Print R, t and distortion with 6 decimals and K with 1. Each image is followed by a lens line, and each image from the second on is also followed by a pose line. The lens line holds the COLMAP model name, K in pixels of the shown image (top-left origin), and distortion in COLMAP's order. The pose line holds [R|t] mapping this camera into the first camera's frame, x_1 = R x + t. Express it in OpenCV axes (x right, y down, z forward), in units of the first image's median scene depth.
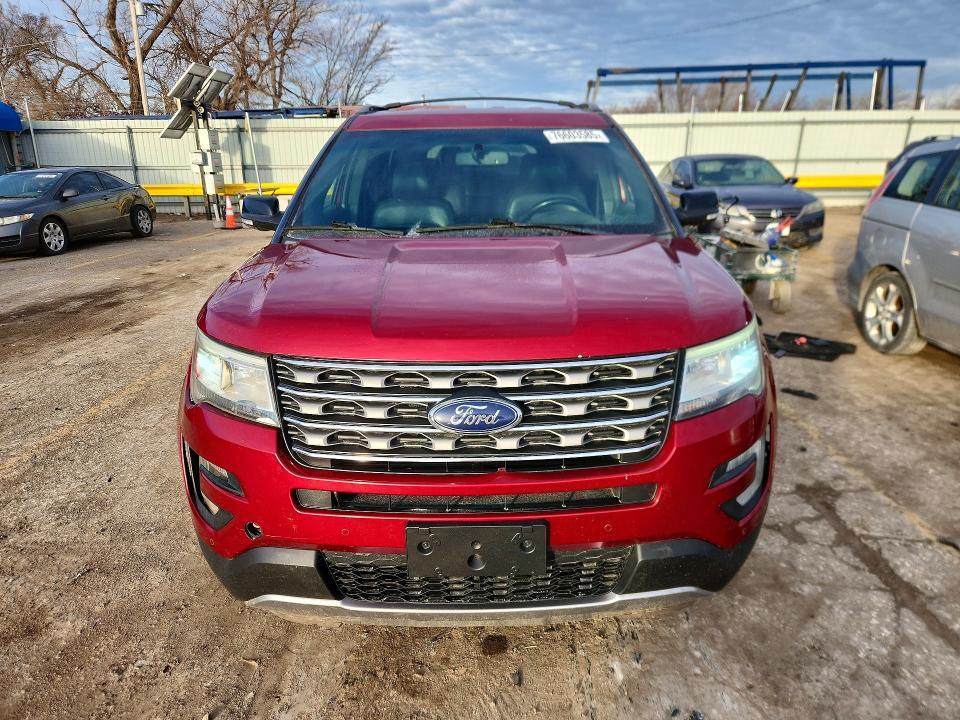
lens RADIAL K [[731.1, 0, 483.8], [0, 731.1, 359.2], [0, 0, 1]] dist [0.006061, -0.004825]
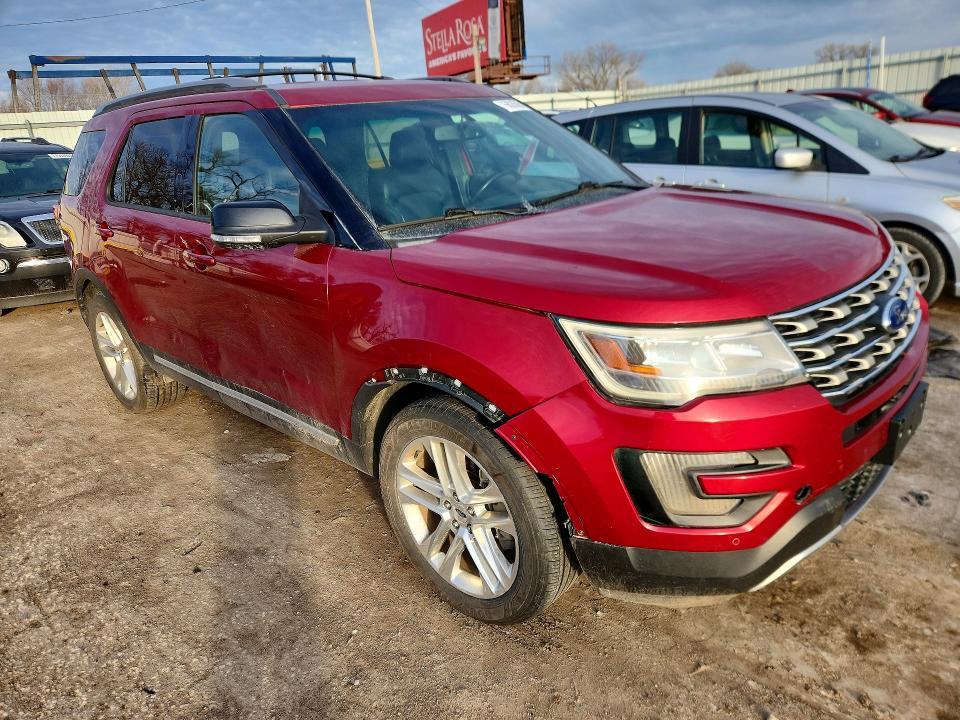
lens RADIAL K [[731.1, 0, 483.8], [0, 731.1, 359.2], [0, 0, 1]] dist [0.006061, -0.004825]
pose [[0.634838, -0.267625, 0.724816, -0.167189], [0.268016, 0.956125, 0.118287, -0.022674], [-0.724671, 0.119169, 0.678712, 0.083030]]
